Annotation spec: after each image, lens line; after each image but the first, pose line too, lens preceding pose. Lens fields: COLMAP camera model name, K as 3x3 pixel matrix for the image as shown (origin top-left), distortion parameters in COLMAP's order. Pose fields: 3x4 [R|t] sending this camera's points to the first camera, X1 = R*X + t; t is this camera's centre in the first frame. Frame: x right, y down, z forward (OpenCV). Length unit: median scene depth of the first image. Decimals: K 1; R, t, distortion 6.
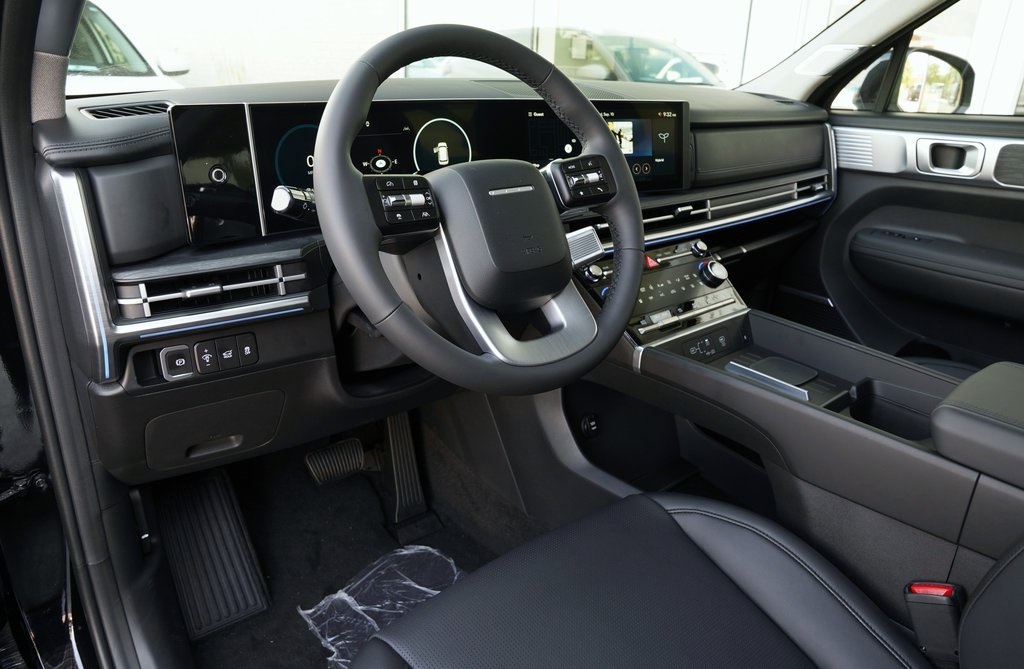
lens RADIAL K [[741.0, 0, 512.0], [0, 741.0, 334.5], [0, 0, 1]] dist [-0.041013, 0.000314]
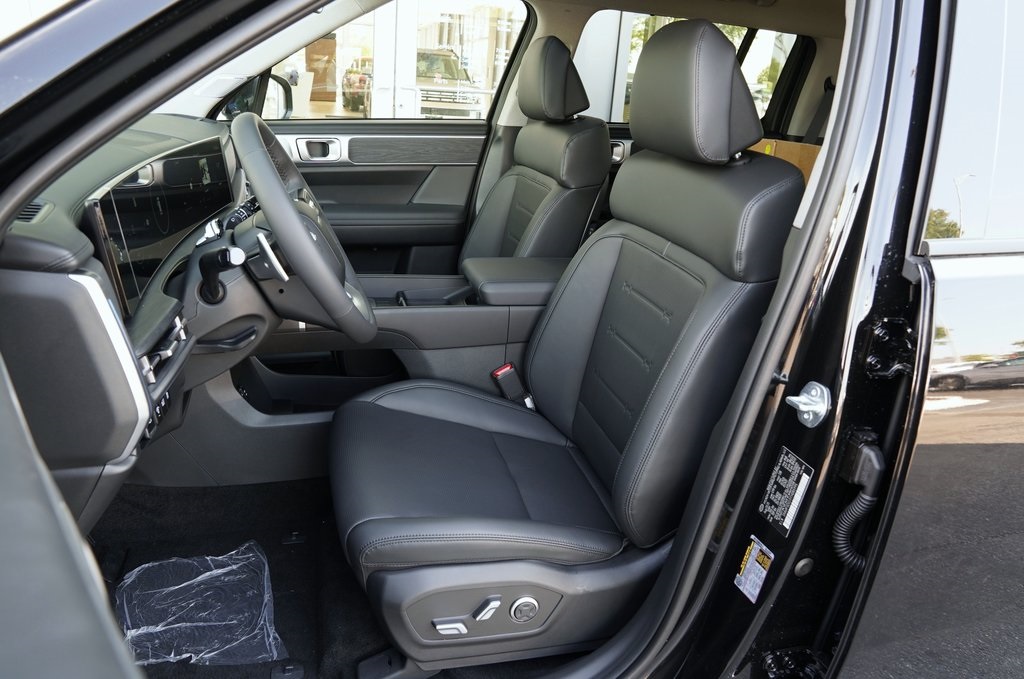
lens RADIAL K [[698.1, 0, 512.0], [0, 698.1, 339.5], [0, 0, 1]] dist [-0.004143, -0.001308]
pose [[0.444664, -0.328335, 0.833349, -0.813269], [0.278780, 0.934911, 0.219596, -0.122495], [-0.851208, 0.134675, 0.507254, -0.020548]]
